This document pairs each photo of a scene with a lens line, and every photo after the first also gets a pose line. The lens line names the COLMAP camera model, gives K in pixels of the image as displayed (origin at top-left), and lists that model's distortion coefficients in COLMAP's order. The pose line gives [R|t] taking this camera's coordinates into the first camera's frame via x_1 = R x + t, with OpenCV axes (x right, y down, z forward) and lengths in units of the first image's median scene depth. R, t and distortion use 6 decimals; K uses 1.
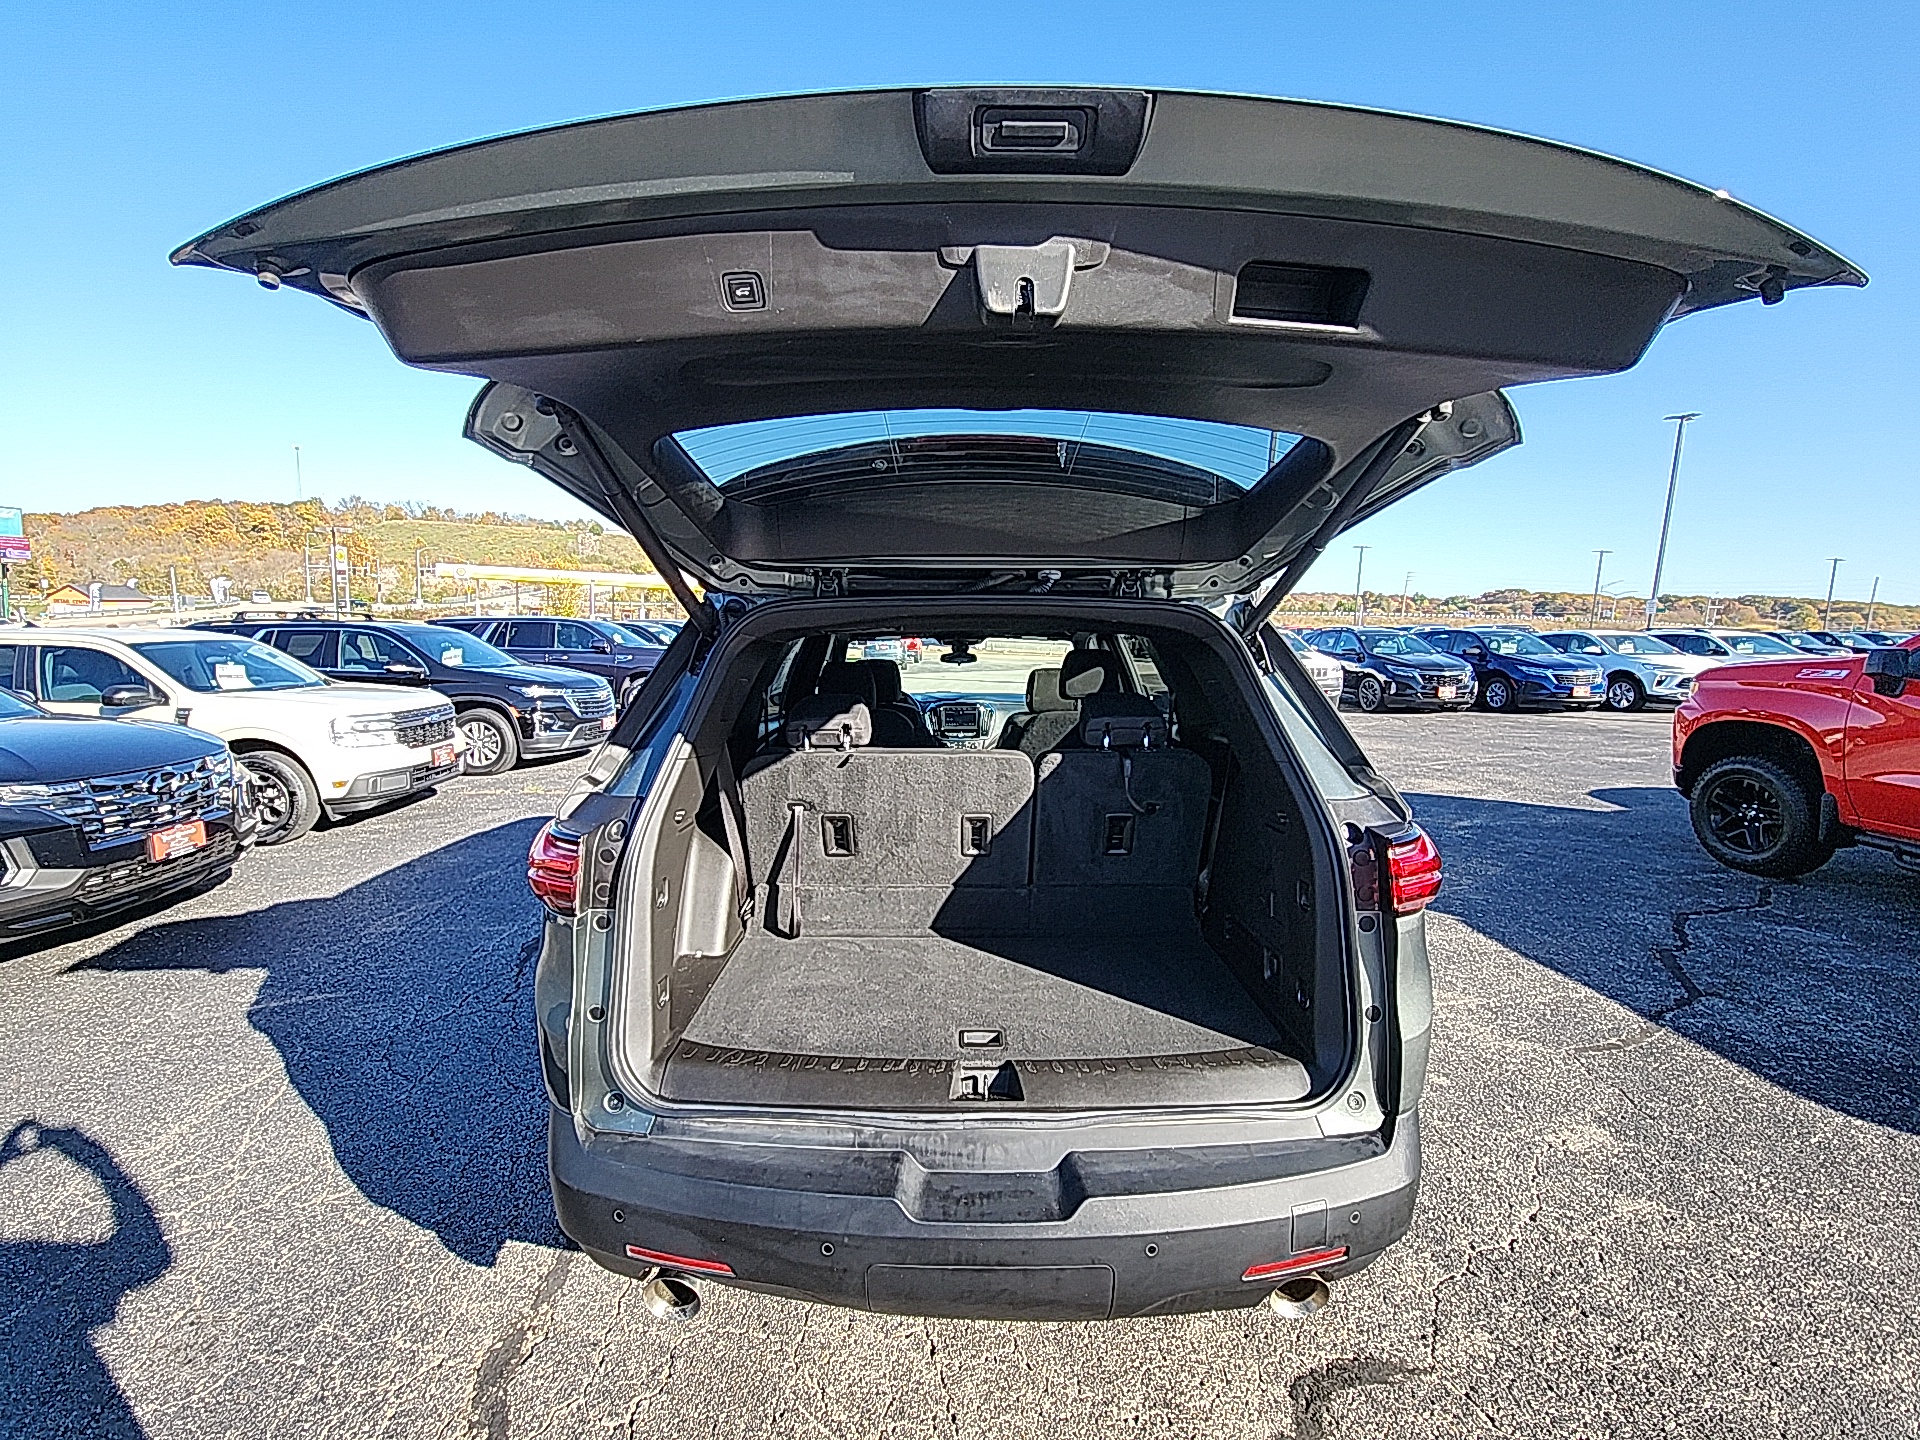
lens RADIAL K [[777.7, 0, 956.2], [0, 777.7, 704.7], [0, 0, 1]] dist [-0.000829, -0.000860]
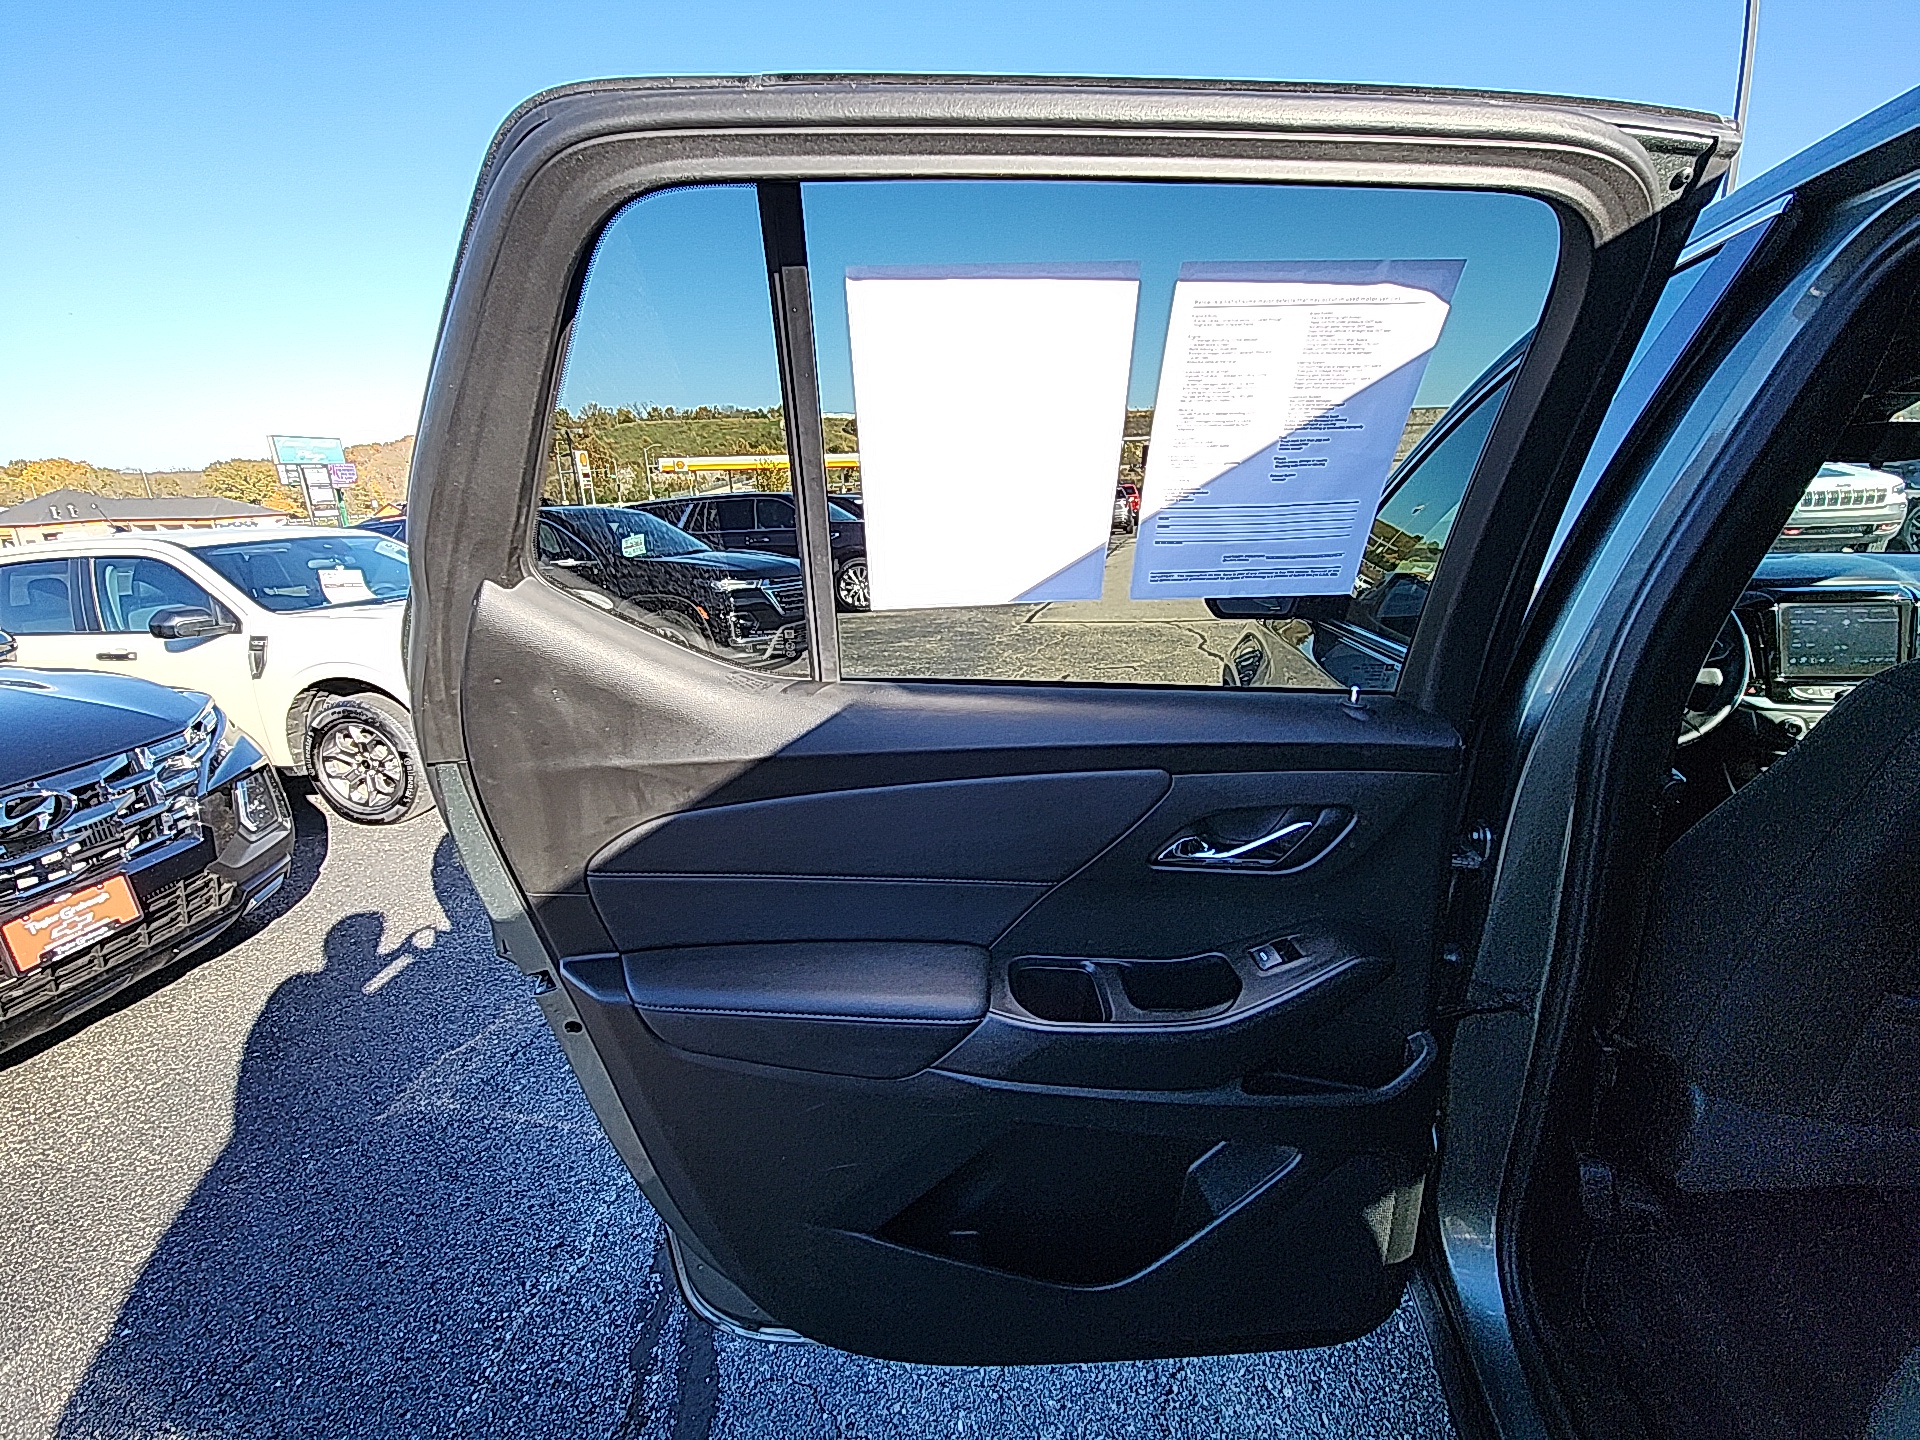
lens RADIAL K [[773.9, 0, 958.6], [0, 773.9, 705.6], [0, 0, 1]] dist [0.001643, -0.000477]
pose [[0.969315, -0.003432, -0.245798, -0.200726], [0.044238, 0.986014, 0.160685, -0.018285], [0.241808, -0.166628, 0.955910, 0.463123]]
